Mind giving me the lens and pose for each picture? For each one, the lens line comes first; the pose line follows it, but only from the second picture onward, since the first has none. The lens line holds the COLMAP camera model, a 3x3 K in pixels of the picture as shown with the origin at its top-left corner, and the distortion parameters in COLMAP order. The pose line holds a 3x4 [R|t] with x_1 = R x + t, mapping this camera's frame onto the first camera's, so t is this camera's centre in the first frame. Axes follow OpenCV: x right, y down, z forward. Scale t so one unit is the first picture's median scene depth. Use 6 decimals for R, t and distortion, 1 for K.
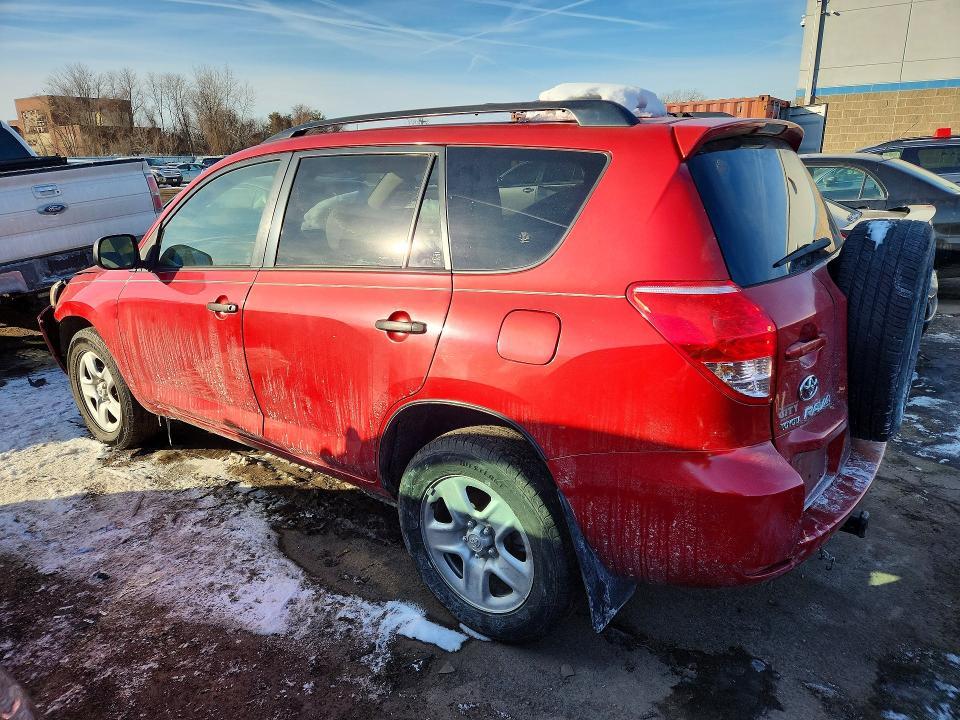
lens RADIAL K [[692.8, 0, 481.4], [0, 692.8, 359.6], [0, 0, 1]] dist [-0.000549, -0.002915]
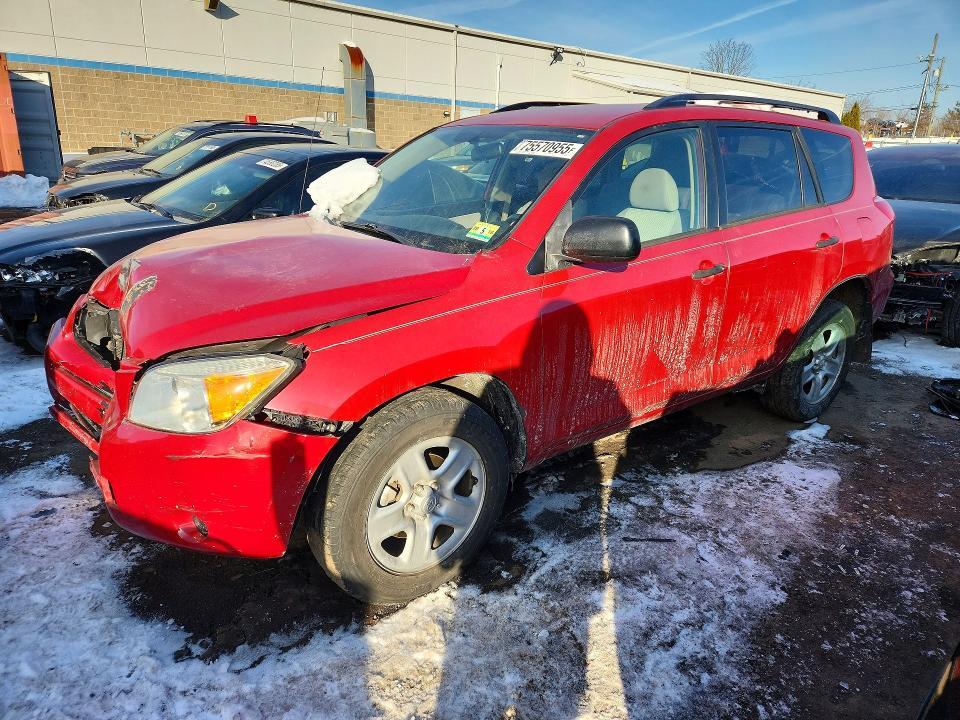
lens RADIAL K [[692.8, 0, 481.3], [0, 692.8, 359.7], [0, 0, 1]] dist [-0.000549, -0.002915]
pose [[0.198416, -0.250593, 0.947541, -1.441492], [0.223017, 0.952946, 0.205323, -0.237830], [-0.954408, 0.170579, 0.244966, 1.086649]]
